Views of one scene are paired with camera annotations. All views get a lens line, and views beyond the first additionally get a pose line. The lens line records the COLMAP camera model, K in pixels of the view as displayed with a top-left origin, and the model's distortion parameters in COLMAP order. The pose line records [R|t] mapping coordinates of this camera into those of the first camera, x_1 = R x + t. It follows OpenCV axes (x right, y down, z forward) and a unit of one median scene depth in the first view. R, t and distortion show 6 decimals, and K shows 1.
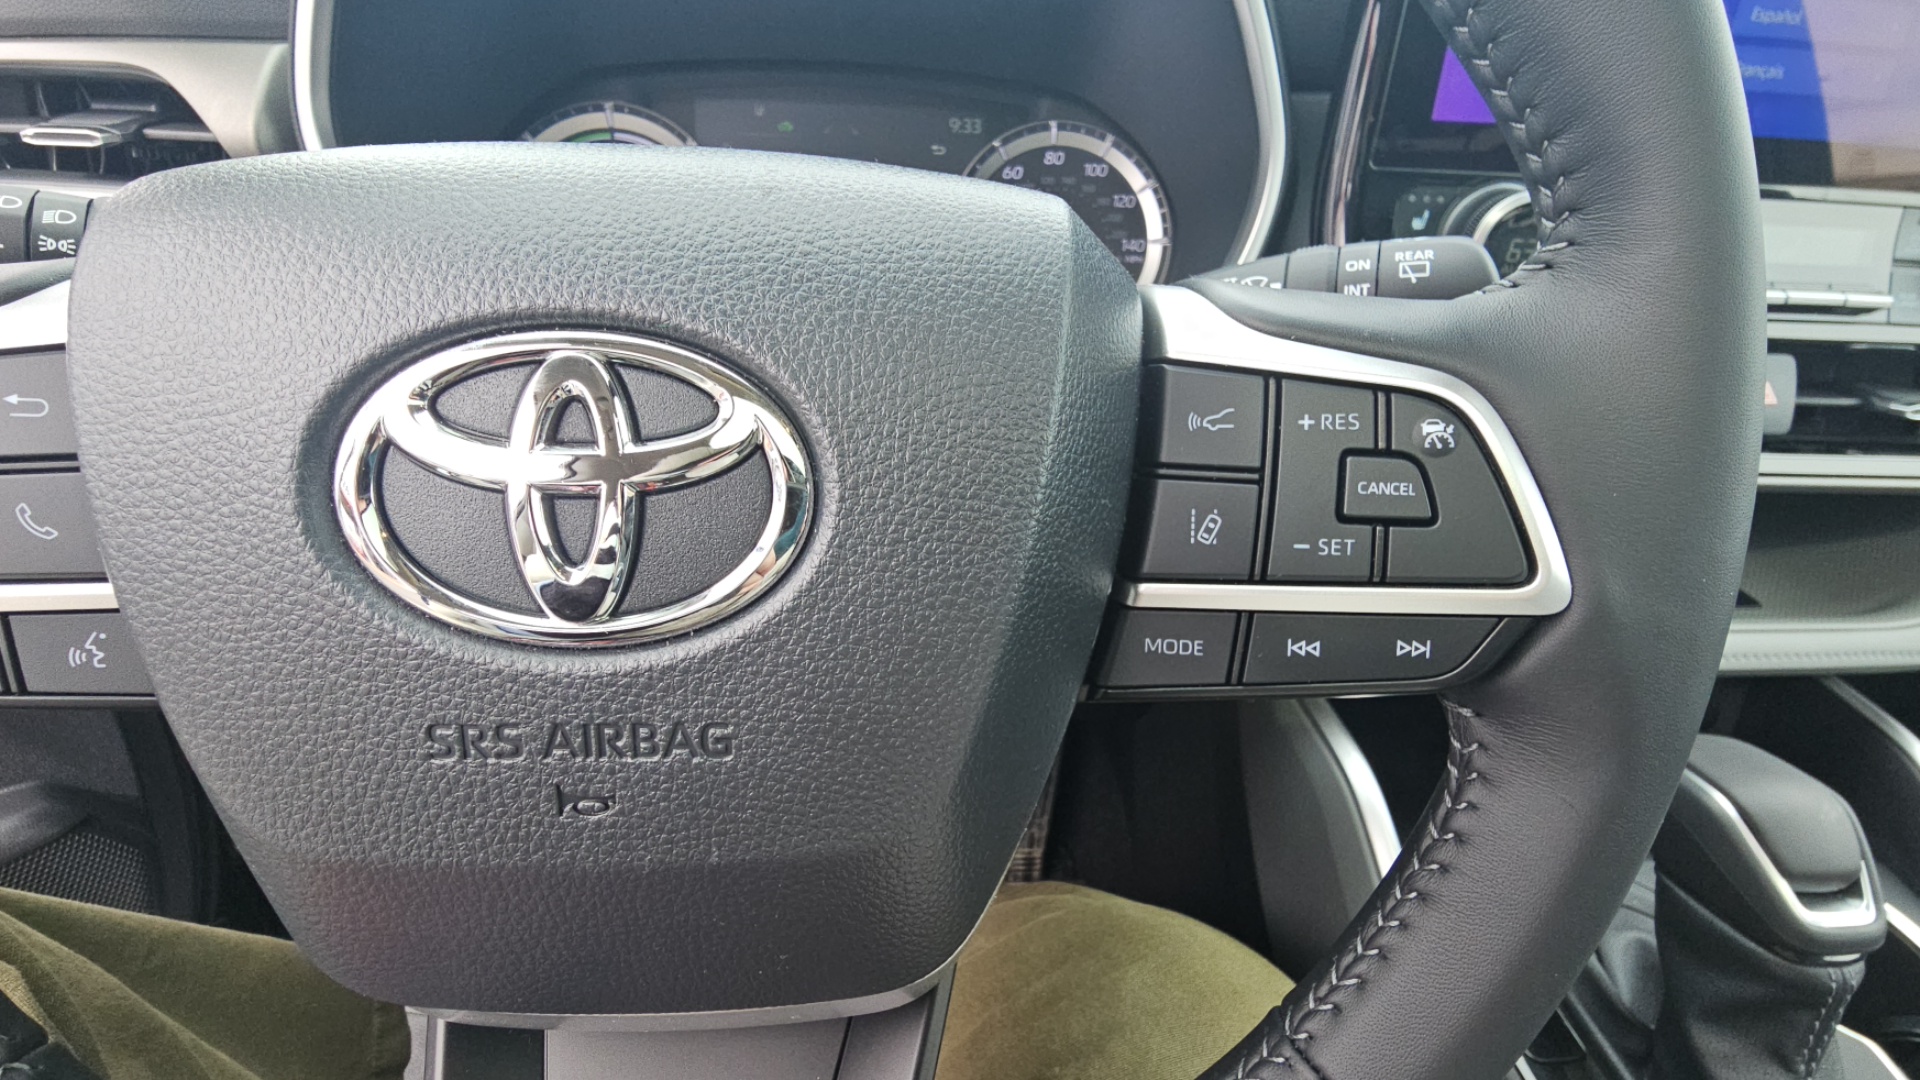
lens RADIAL K [[855.3, 0, 980.2], [0, 855.3, 545.6], [0, 0, 1]] dist [0.010676, -0.007988]
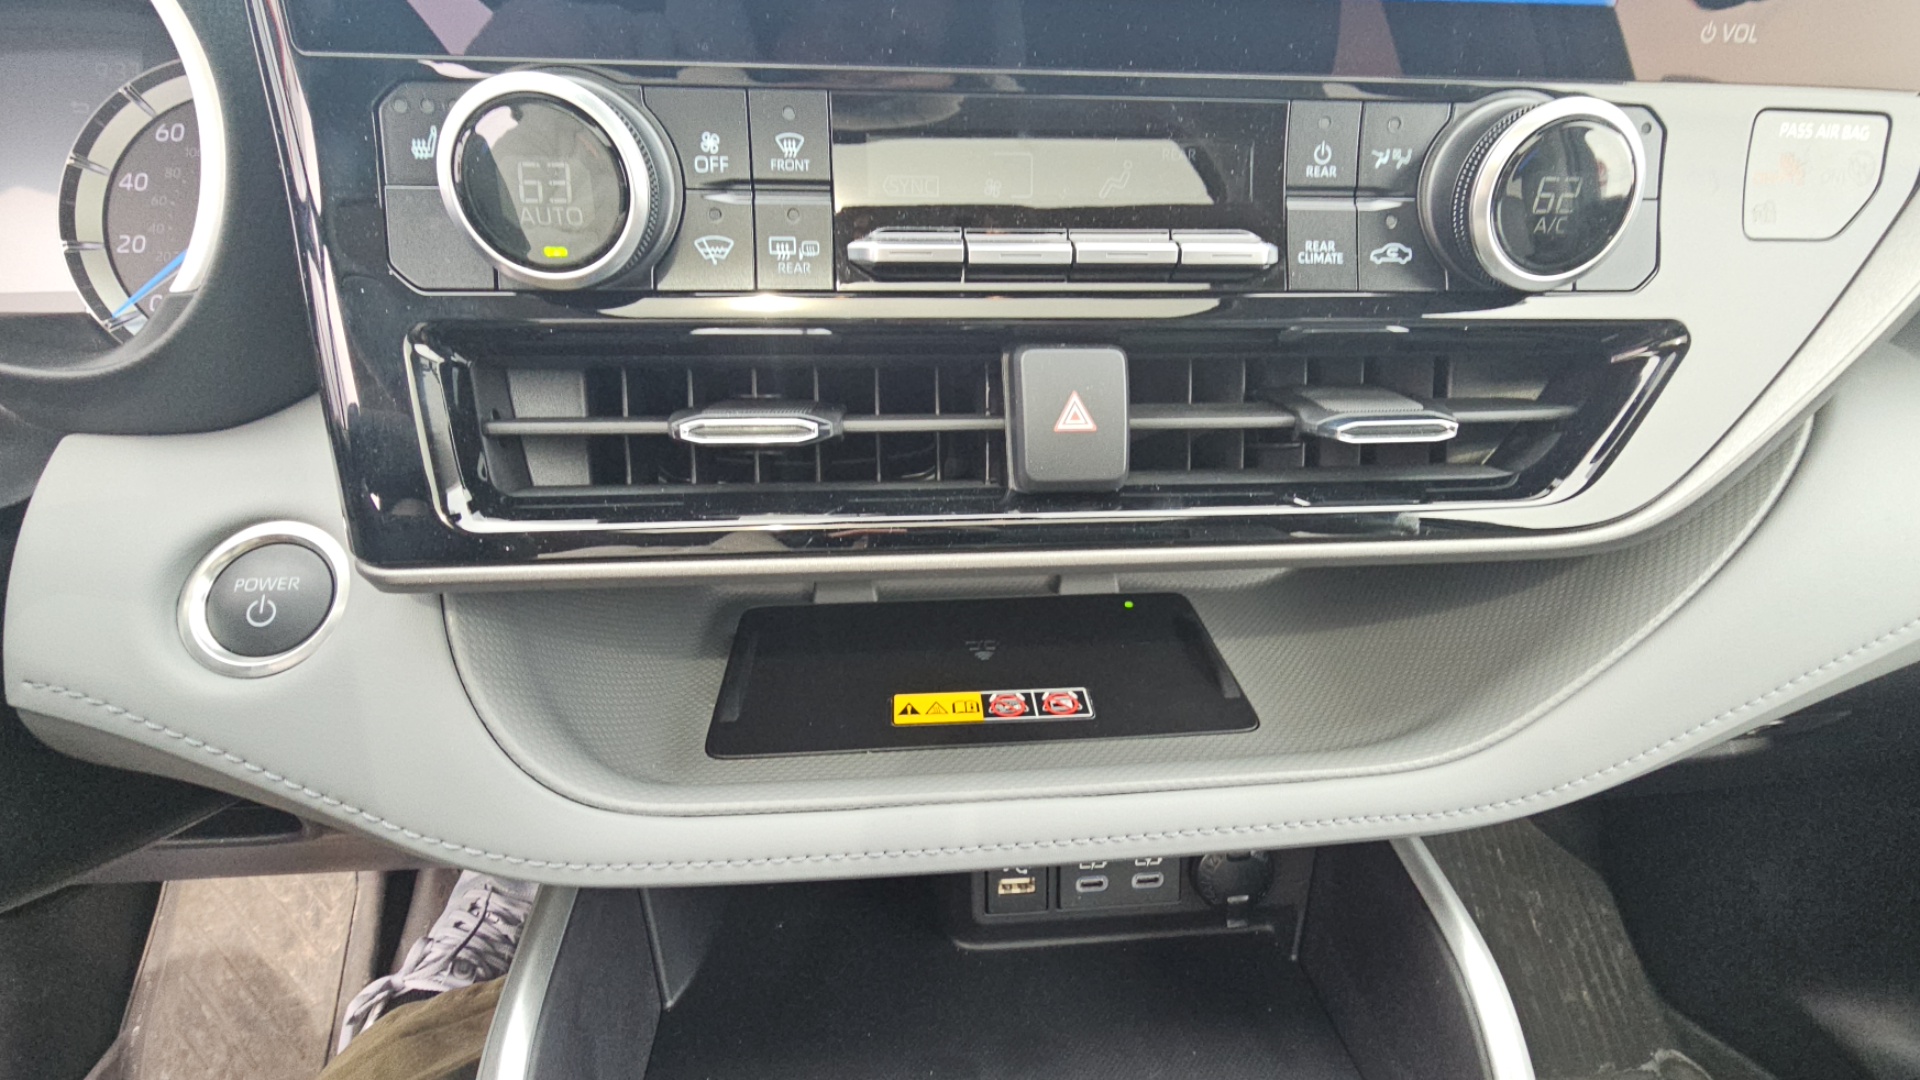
lens RADIAL K [[855.3, 0, 982.0], [0, 855.3, 545.0], [0, 0, 1]] dist [0.010676, -0.007988]
pose [[0.998994, -0.041771, 0.016344, 0.907692], [0.042388, 0.998325, -0.039387, -0.069989], [-0.014671, 0.040040, 0.999090, 0.438149]]
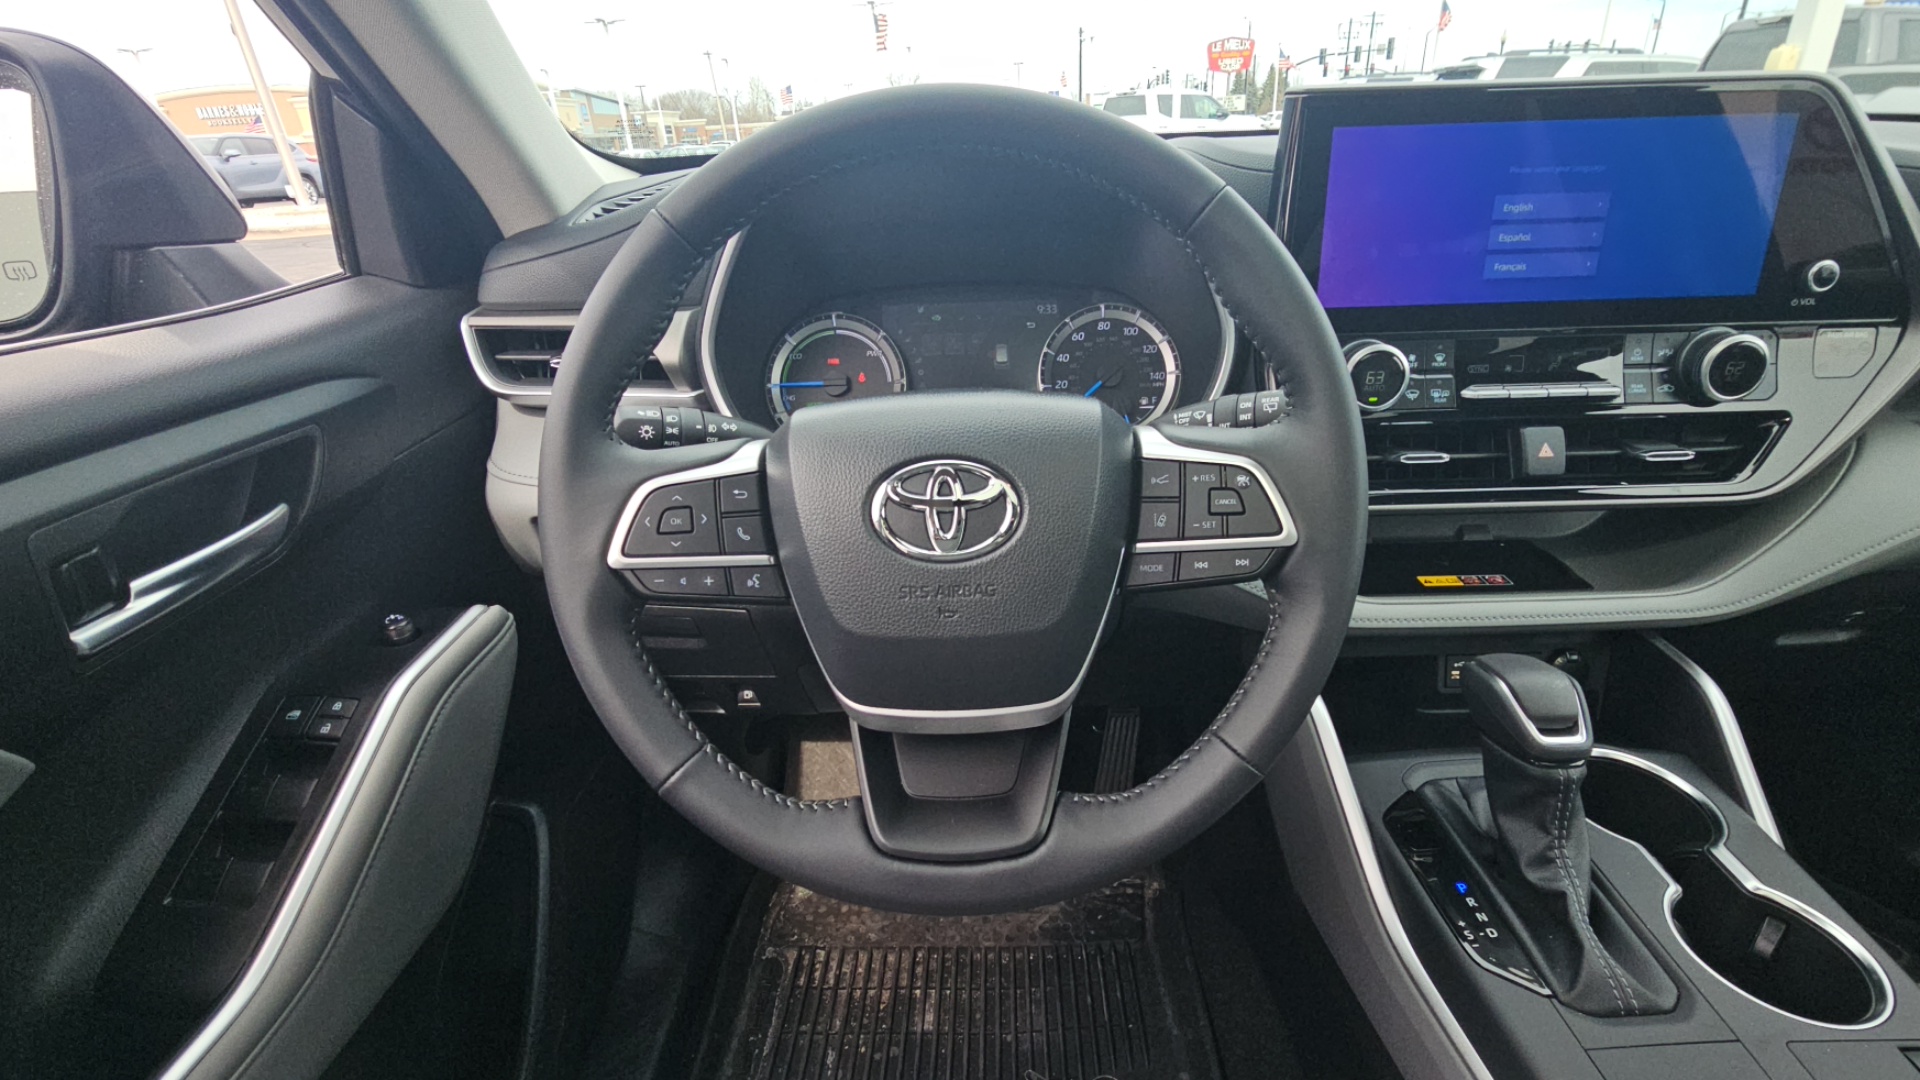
lens RADIAL K [[855.3, 0, 981.8], [0, 855.3, 546.9], [0, 0, 1]] dist [0.010676, -0.007988]
pose [[0.995517, -0.040969, -0.085251, -0.028257], [0.032977, 0.995107, -0.093133, 0.133783], [0.088649, 0.089904, 0.991997, -0.767627]]
